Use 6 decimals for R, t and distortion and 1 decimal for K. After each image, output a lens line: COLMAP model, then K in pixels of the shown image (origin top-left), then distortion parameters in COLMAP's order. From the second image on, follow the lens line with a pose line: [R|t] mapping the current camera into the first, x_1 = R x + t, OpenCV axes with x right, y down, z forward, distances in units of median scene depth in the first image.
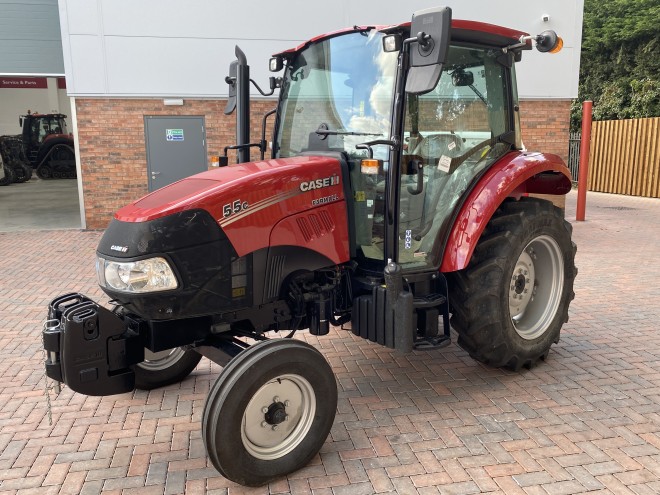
lens RADIAL K [[548.0, 0, 333.9], [0, 548.0, 247.4], [0, 0, 1]] dist [0.002055, -0.000400]
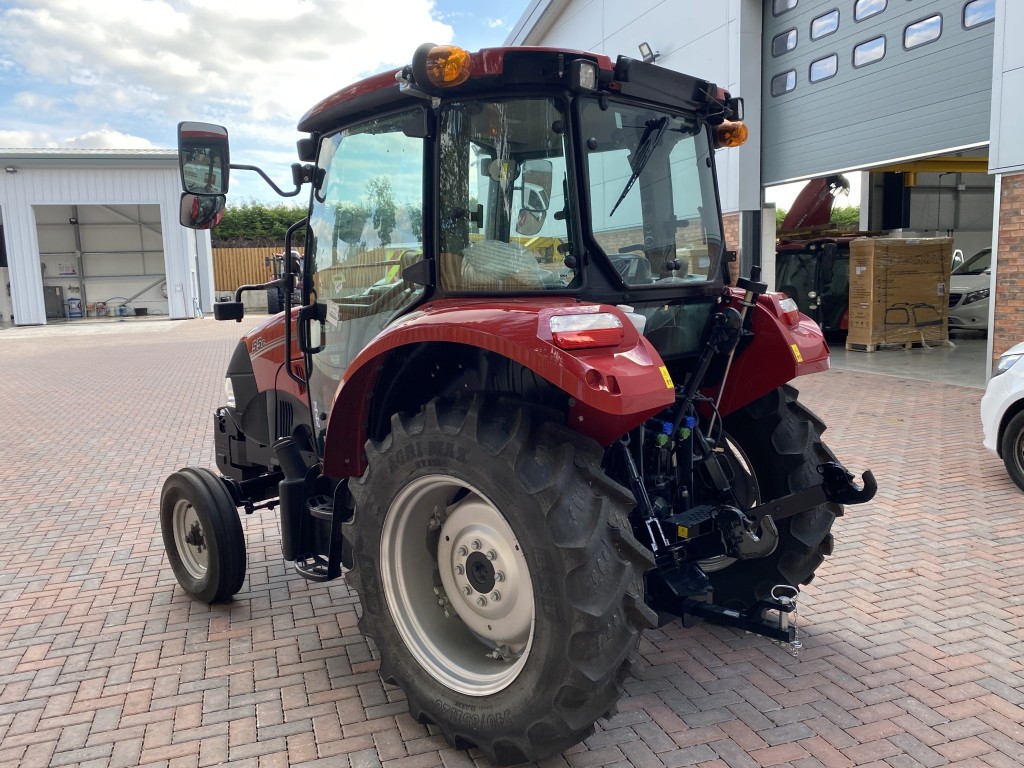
lens RADIAL K [[850.2, 0, 514.6], [0, 850.2, 382.8], [0, 0, 1]] dist [0.002055, -0.000400]
pose [[0.113947, 0.124101, -0.985705, 0.337691], [-0.151553, 0.982727, 0.106206, -0.052237], [0.981859, 0.137285, 0.130787, 0.299982]]
